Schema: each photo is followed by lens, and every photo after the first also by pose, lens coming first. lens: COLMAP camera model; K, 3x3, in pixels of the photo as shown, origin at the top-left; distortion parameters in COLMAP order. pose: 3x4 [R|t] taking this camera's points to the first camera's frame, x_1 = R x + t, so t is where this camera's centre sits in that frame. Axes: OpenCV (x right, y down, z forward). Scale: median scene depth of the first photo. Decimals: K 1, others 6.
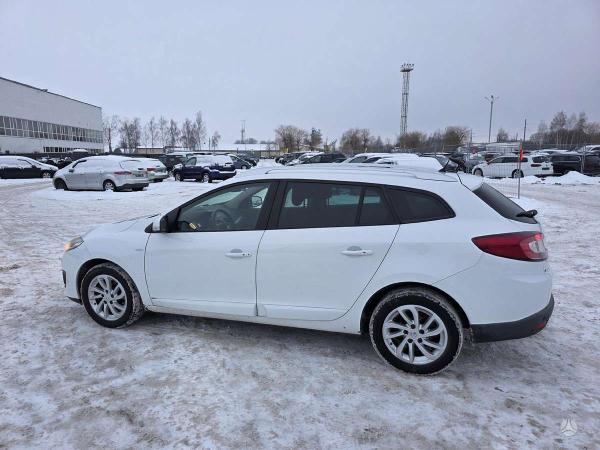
lens RADIAL K [[395.0, 0, 294.2], [0, 395.0, 226.7], [0, 0, 1]] dist [0.062653, -0.052677]
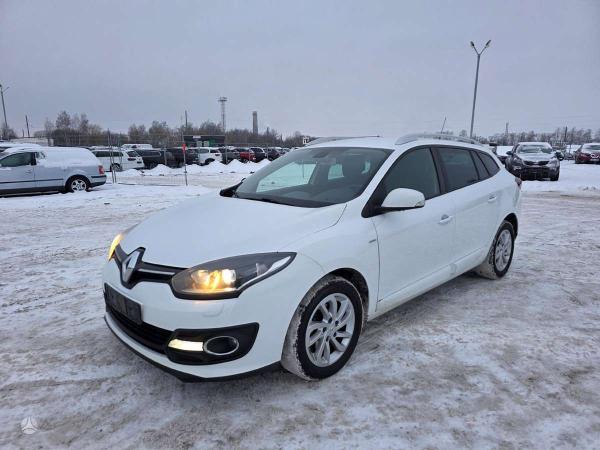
lens RADIAL K [[398.5, 0, 299.0], [0, 398.5, 222.8], [0, 0, 1]] dist [0.064567, -0.050797]
pose [[0.458529, -0.144770, 0.876808, -1.112995], [0.151064, 0.984980, 0.083631, -0.057819], [-0.875746, 0.094107, 0.473511, 0.781444]]
